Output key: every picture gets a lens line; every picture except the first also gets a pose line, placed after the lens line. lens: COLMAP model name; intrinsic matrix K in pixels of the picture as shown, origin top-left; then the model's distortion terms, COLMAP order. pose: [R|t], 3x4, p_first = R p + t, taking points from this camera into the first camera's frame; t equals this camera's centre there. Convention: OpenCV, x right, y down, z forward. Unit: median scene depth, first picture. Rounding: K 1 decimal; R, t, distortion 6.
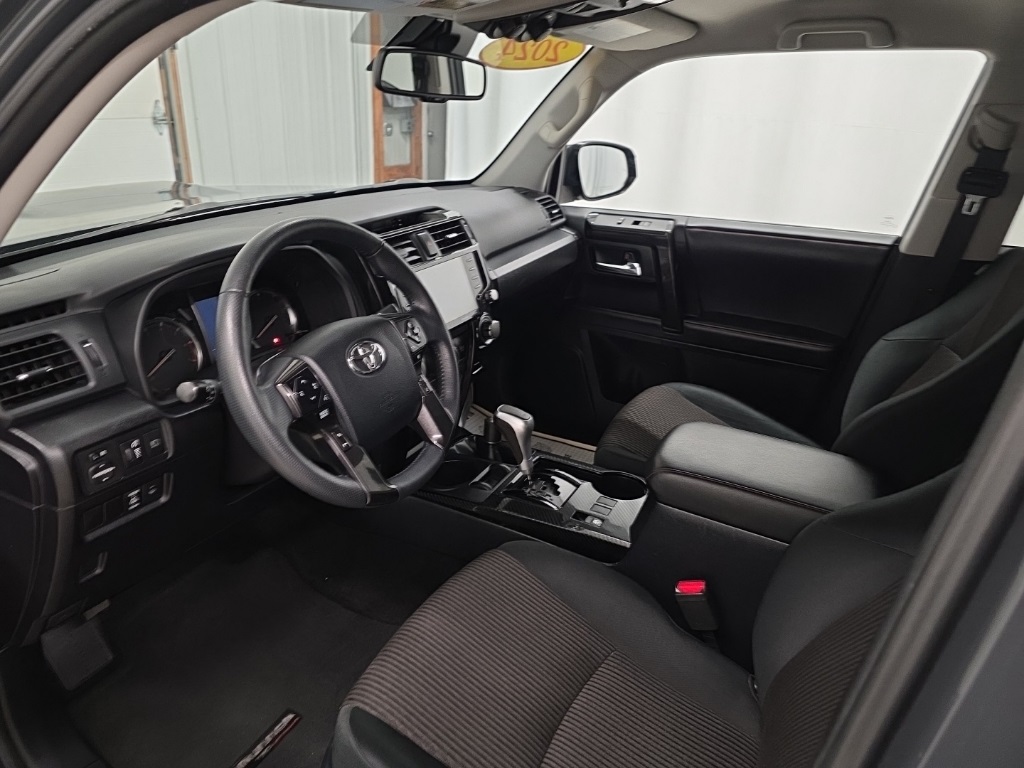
lens RADIAL K [[688.1, 0, 511.4], [0, 688.1, 387.7], [0, 0, 1]] dist [0.046499, -0.033981]
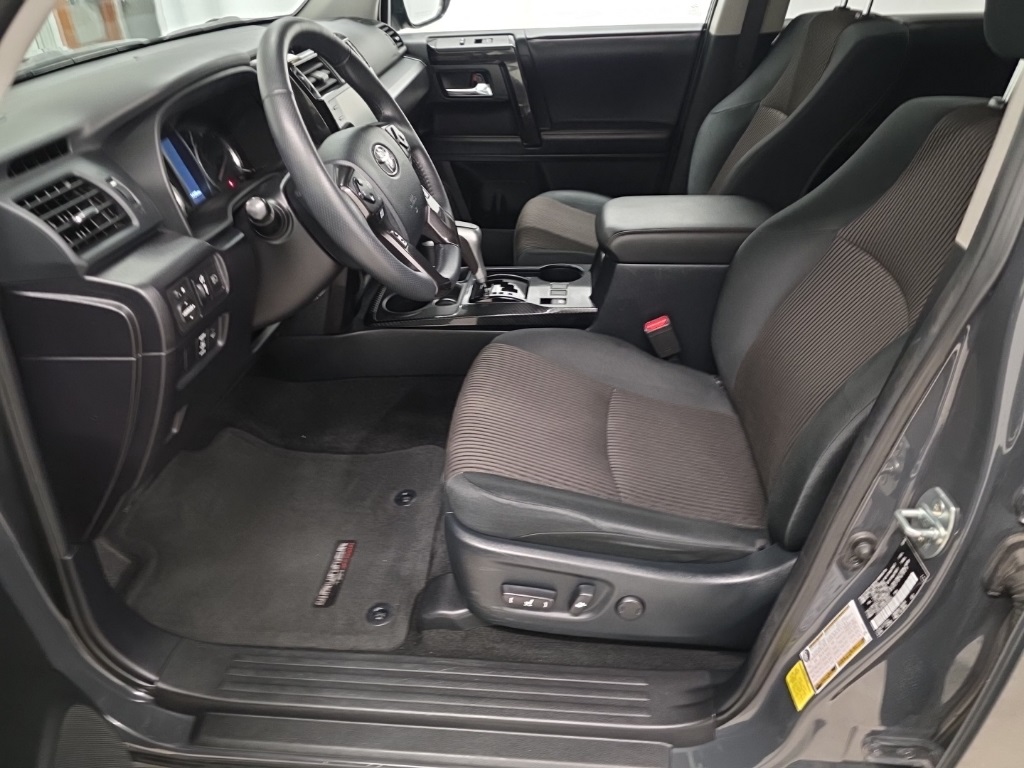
lens RADIAL K [[688.1, 0, 520.1], [0, 688.1, 385.5], [0, 0, 1]] dist [0.046499, -0.033981]
pose [[0.904710, -0.270705, 0.328966, -0.293538], [0.214950, 0.956727, 0.196140, 0.074918], [-0.367827, -0.106738, 0.923748, -0.038762]]
